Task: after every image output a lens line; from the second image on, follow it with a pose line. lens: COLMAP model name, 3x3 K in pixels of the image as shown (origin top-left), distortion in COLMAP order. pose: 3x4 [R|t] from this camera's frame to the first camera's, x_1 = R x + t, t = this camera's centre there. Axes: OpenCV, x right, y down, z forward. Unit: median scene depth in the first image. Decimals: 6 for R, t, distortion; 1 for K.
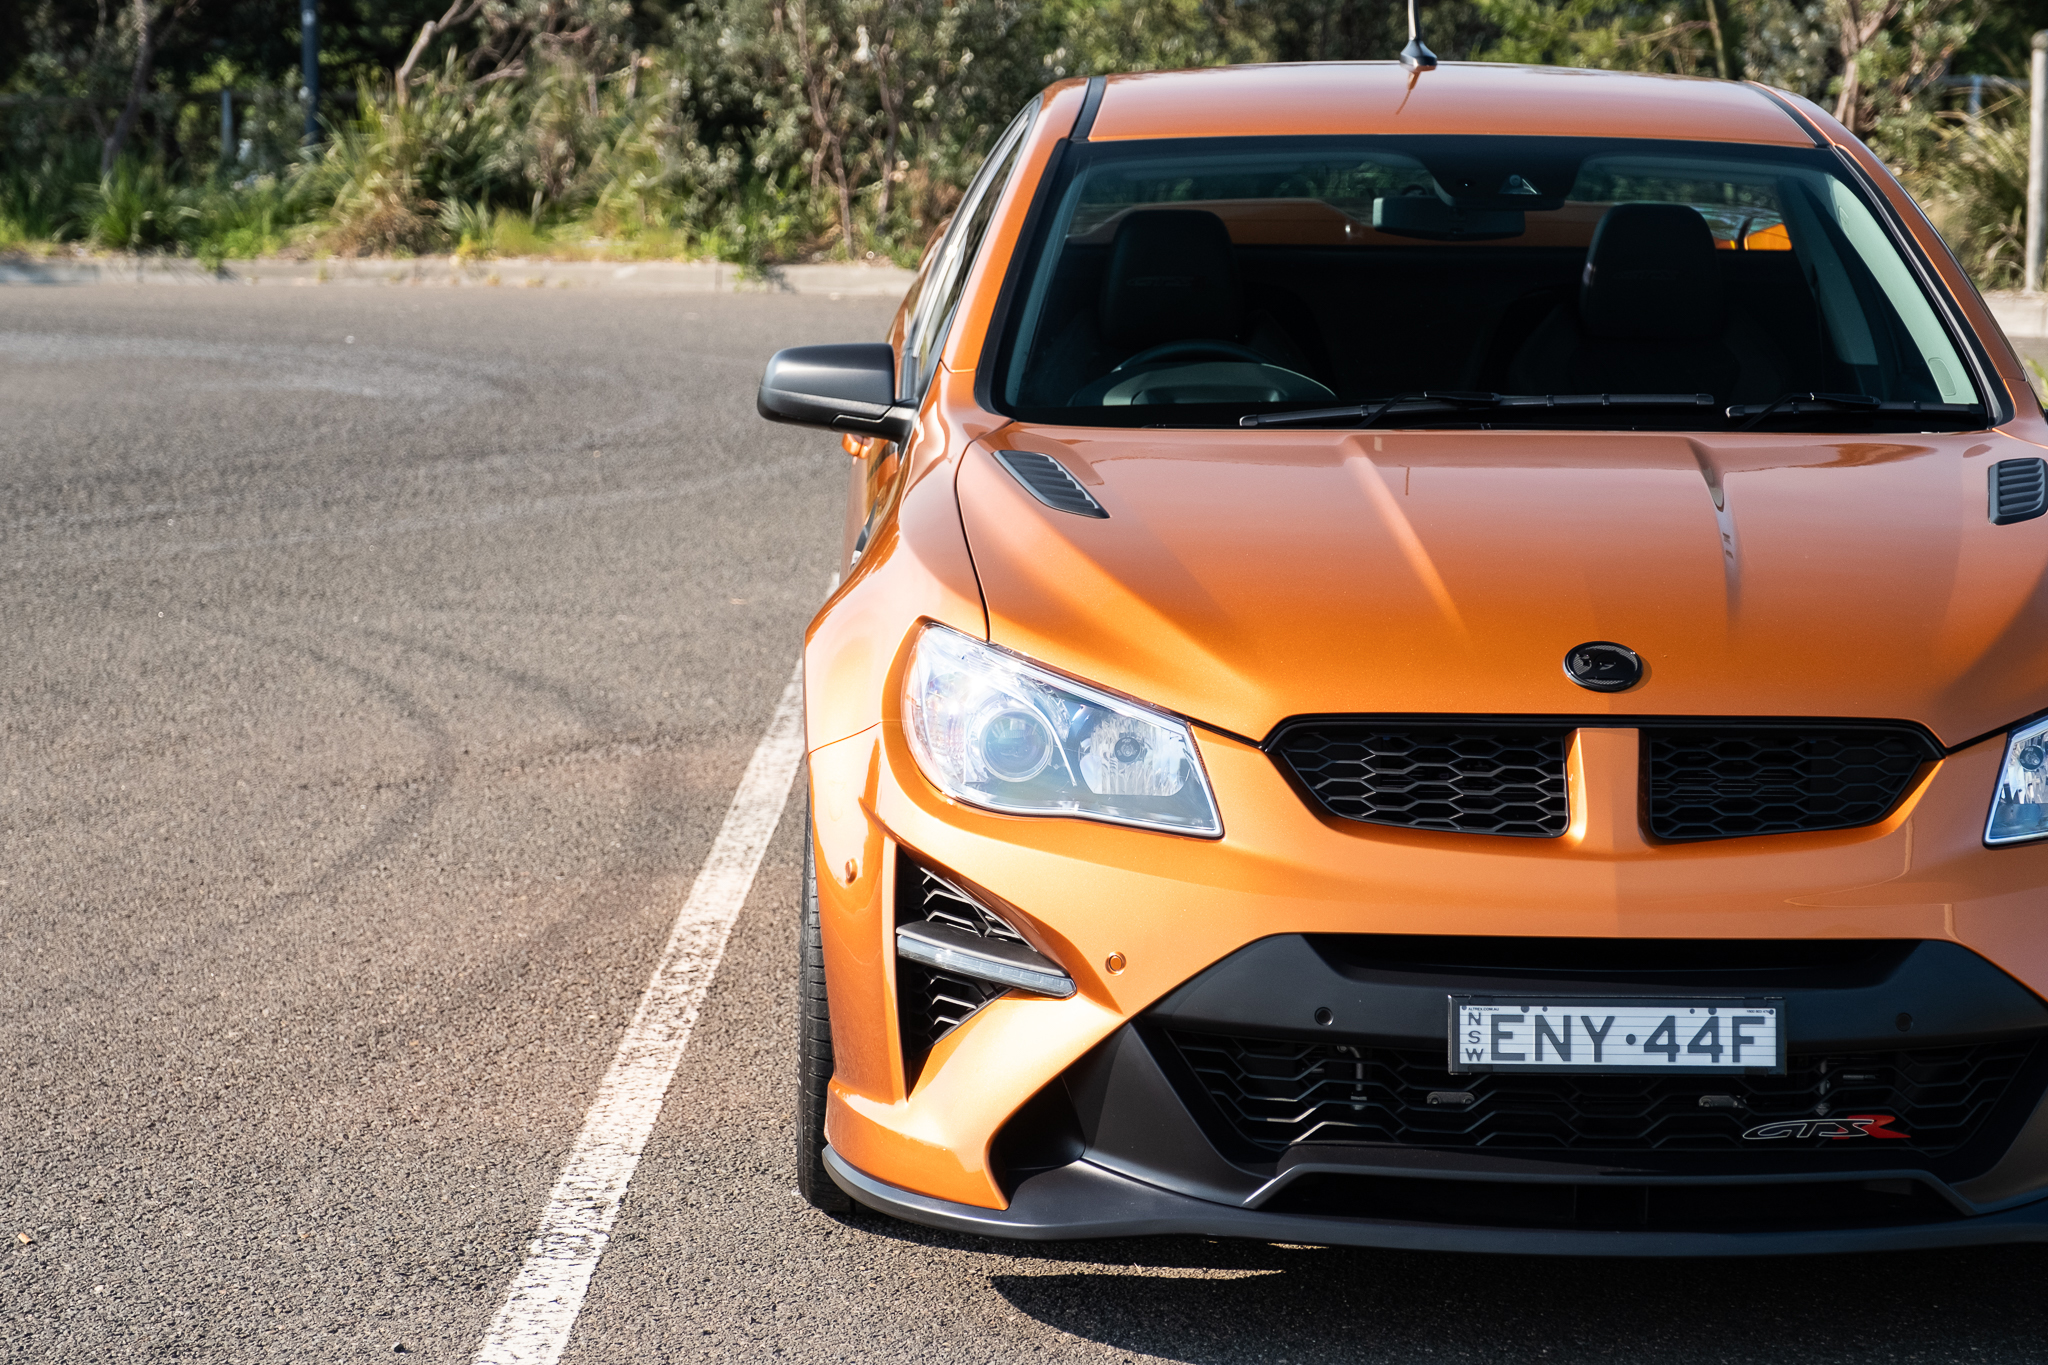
lens RADIAL K [[4760.3, 0, 1148.8], [0, 4760.3, 641.0], [0, 0, 1]] dist [0.172354, 0.000000]
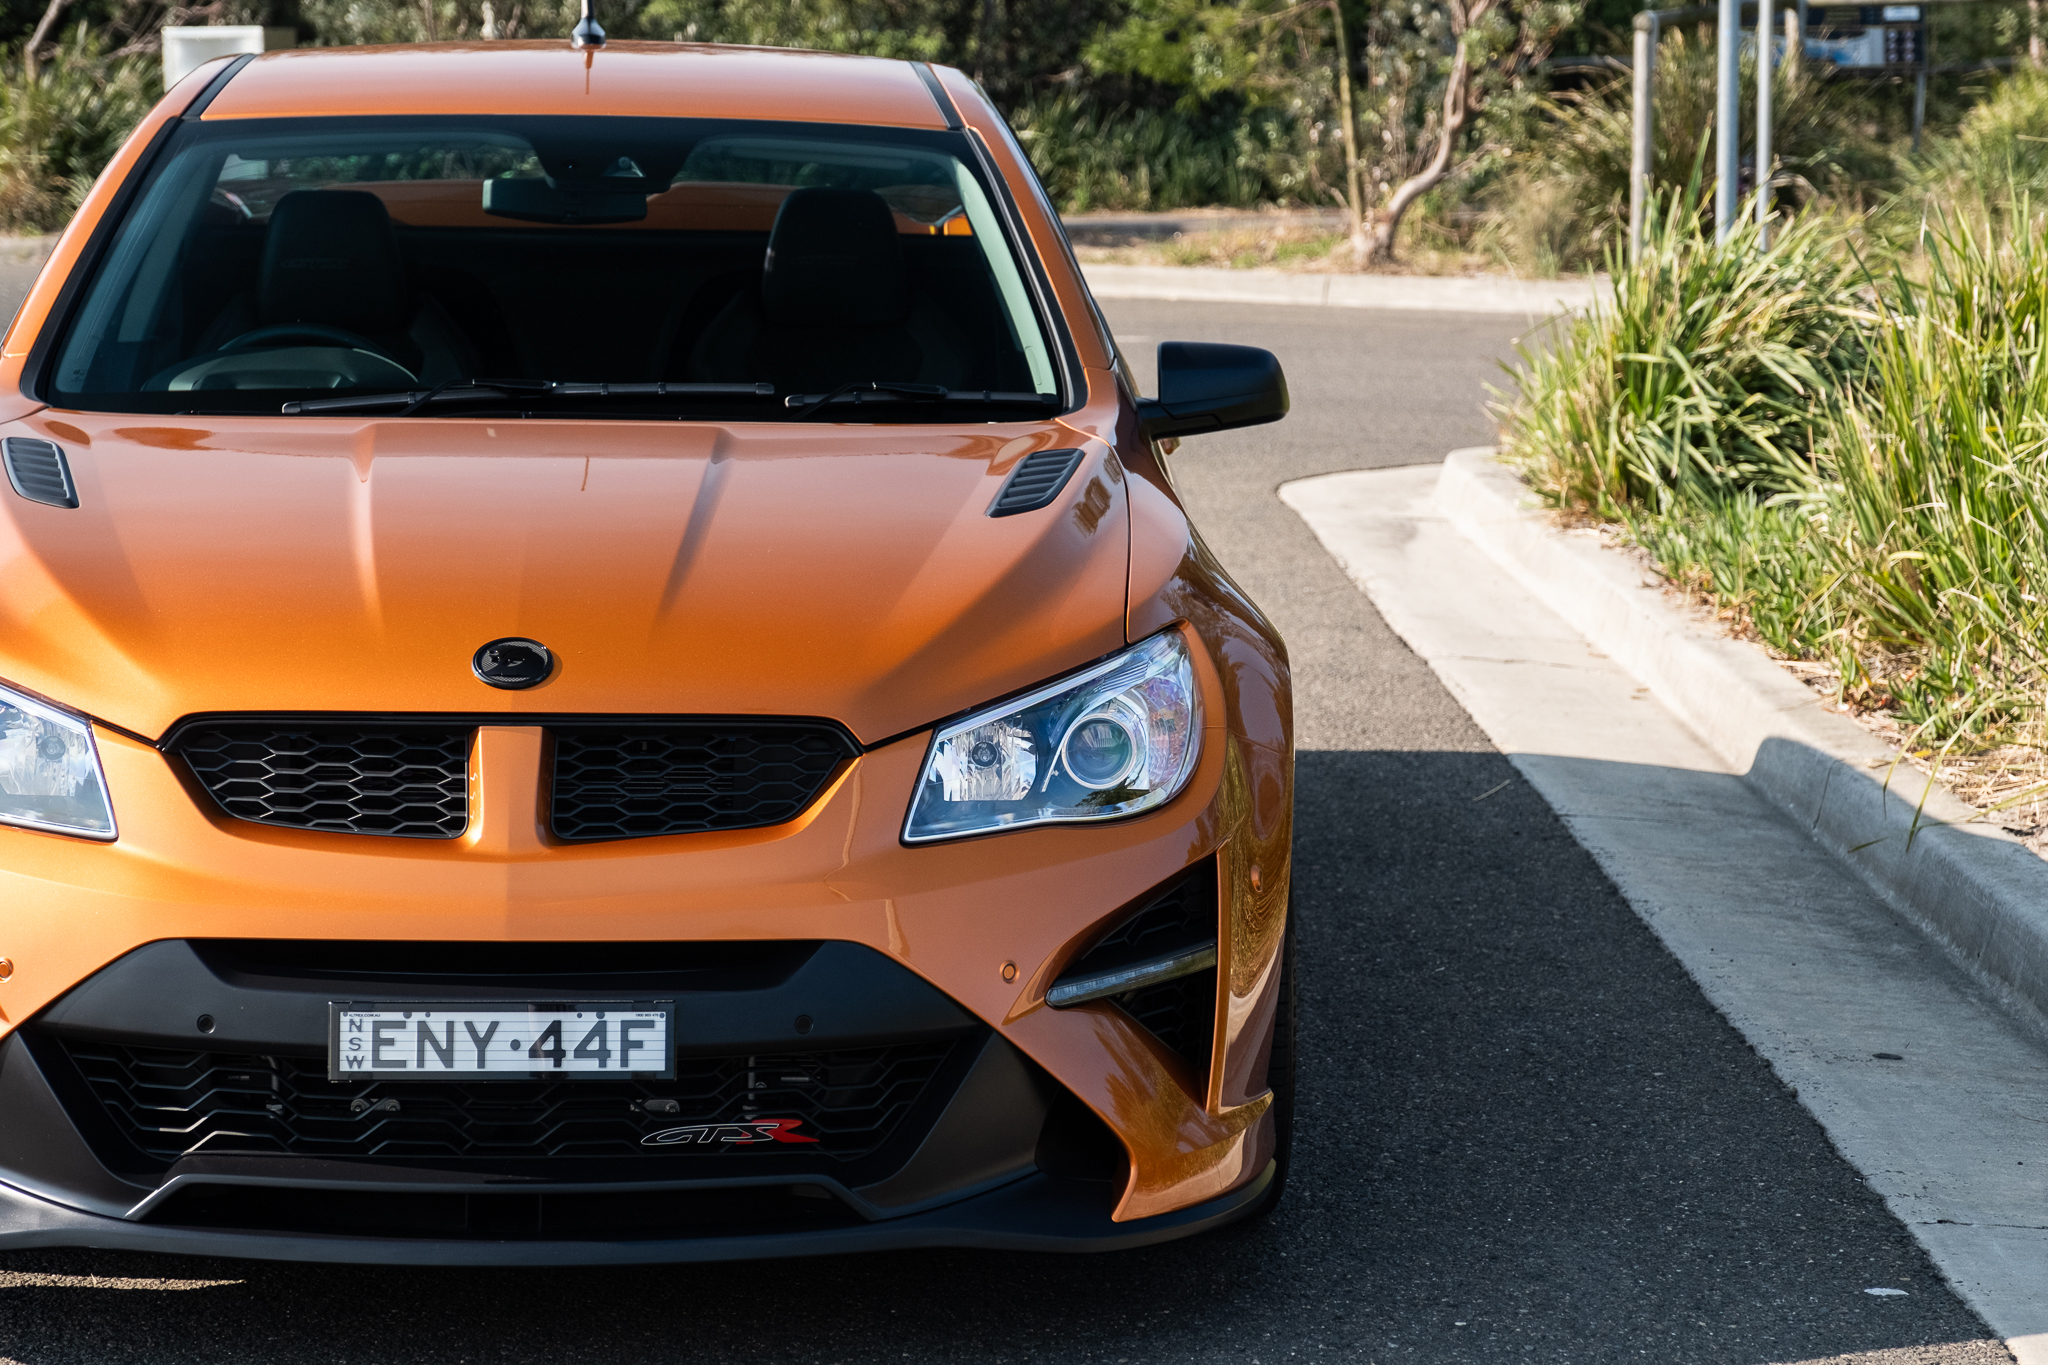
lens RADIAL K [[4760.3, 0, 1008.5], [0, 4760.3, 693.1], [0, 0, 1]] dist [0.172354, 0.000000]
pose [[0.999864, -0.001051, 0.016441, 0.164420], [0.000799, 0.999883, 0.015287, -0.003019], [-0.016455, -0.015272, 0.999748, 0.020113]]
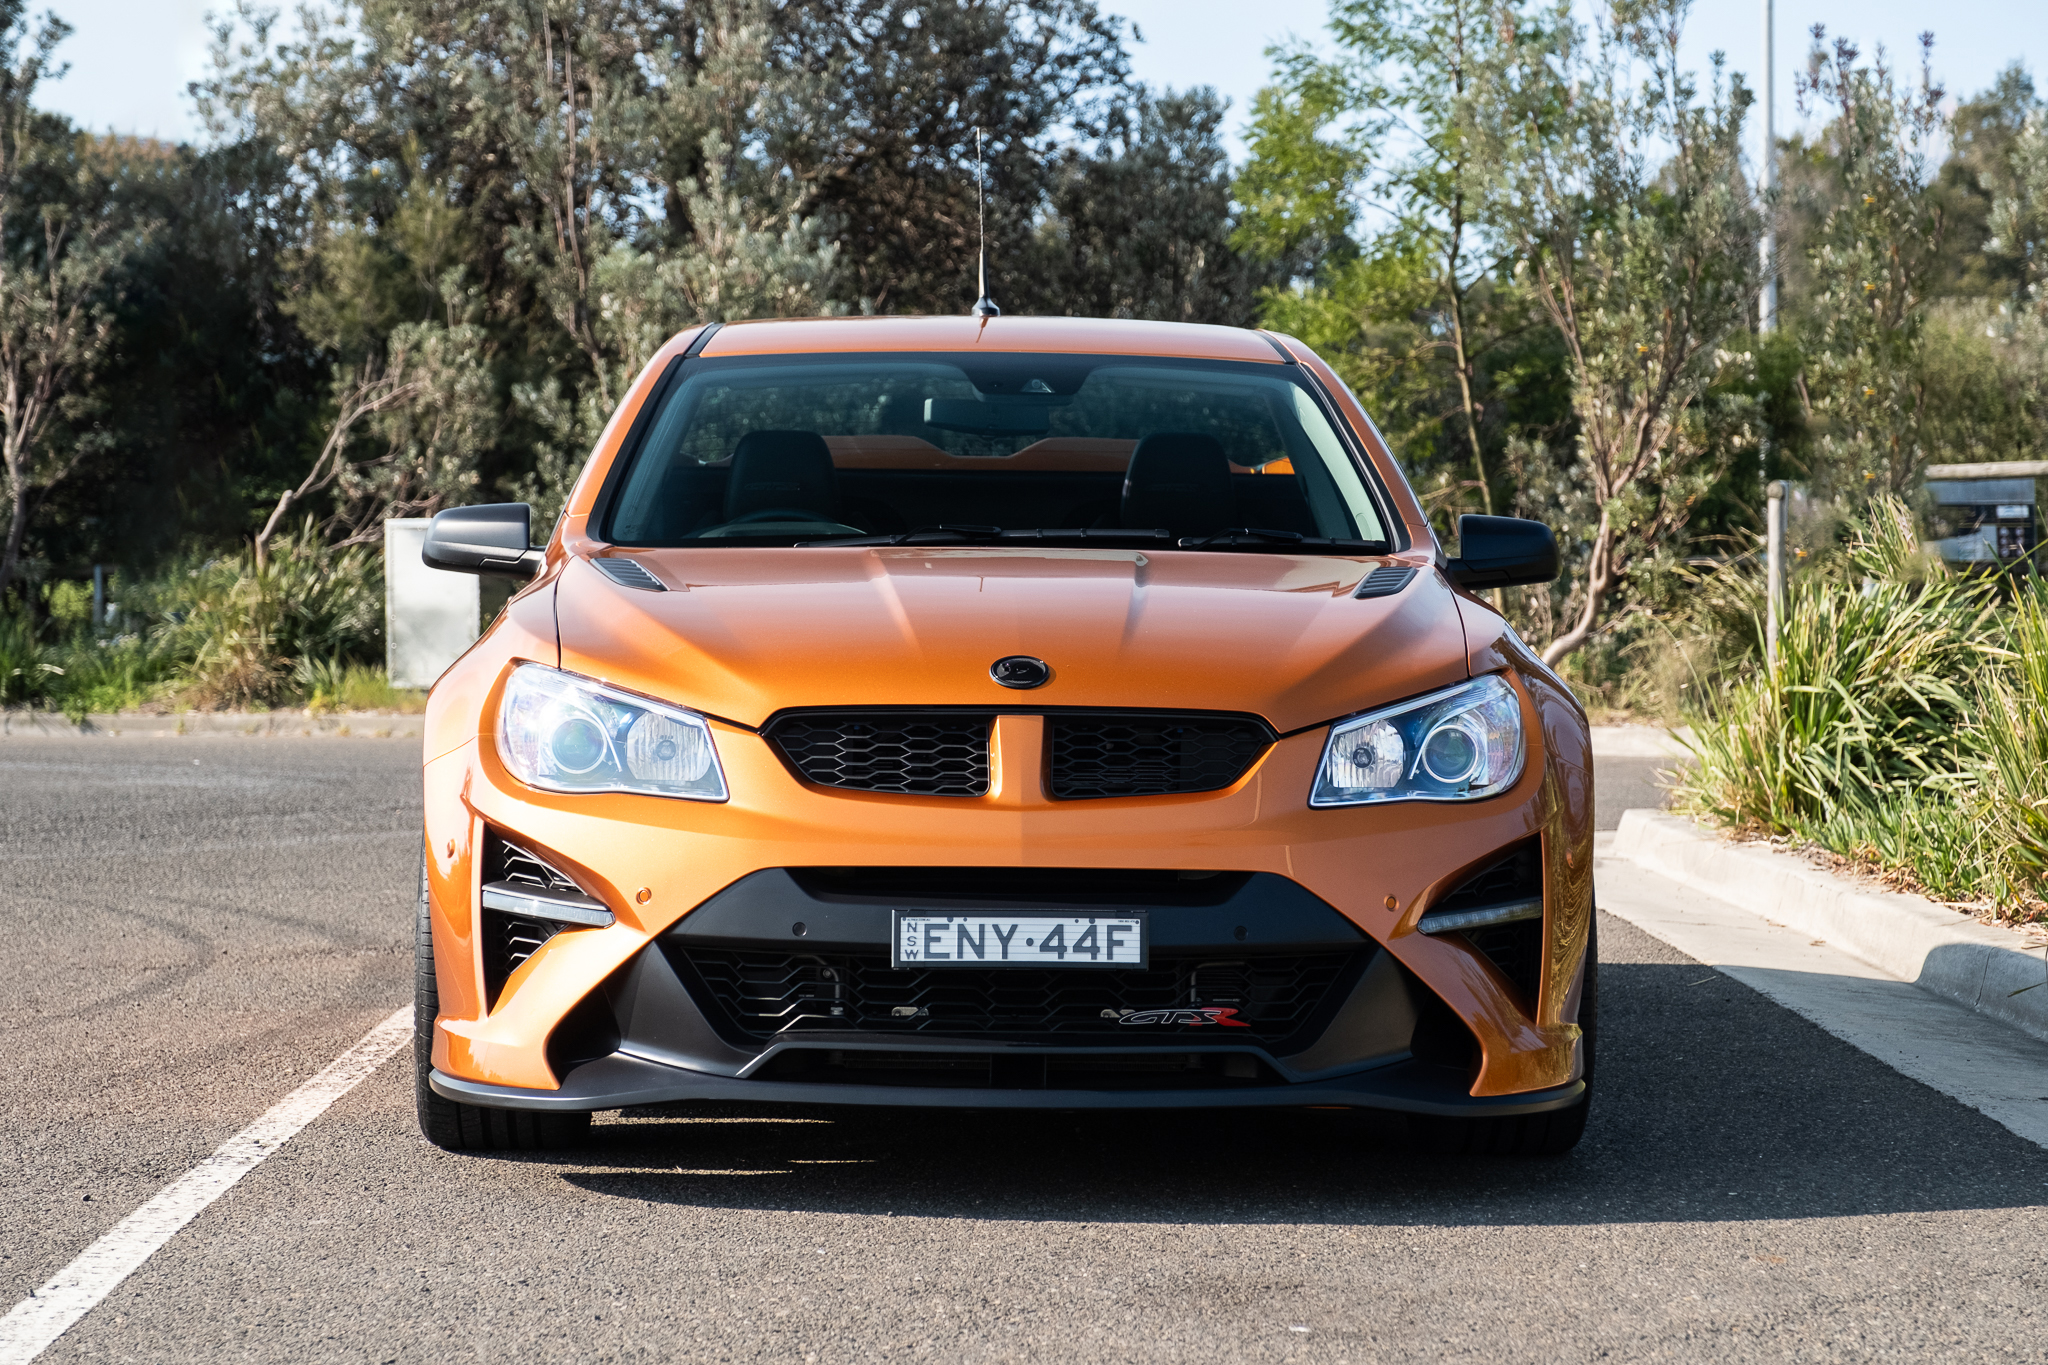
lens RADIAL K [[4760.3, 0, 1046.2], [0, 4760.3, 688.5], [0, 0, 1]] dist [0.172354, 0.000000]
pose [[0.999999, -0.000524, 0.001302, 0.091825], [0.000656, 0.994670, -0.103104, 0.131938], [-0.001241, 0.103105, 0.994670, -0.274541]]
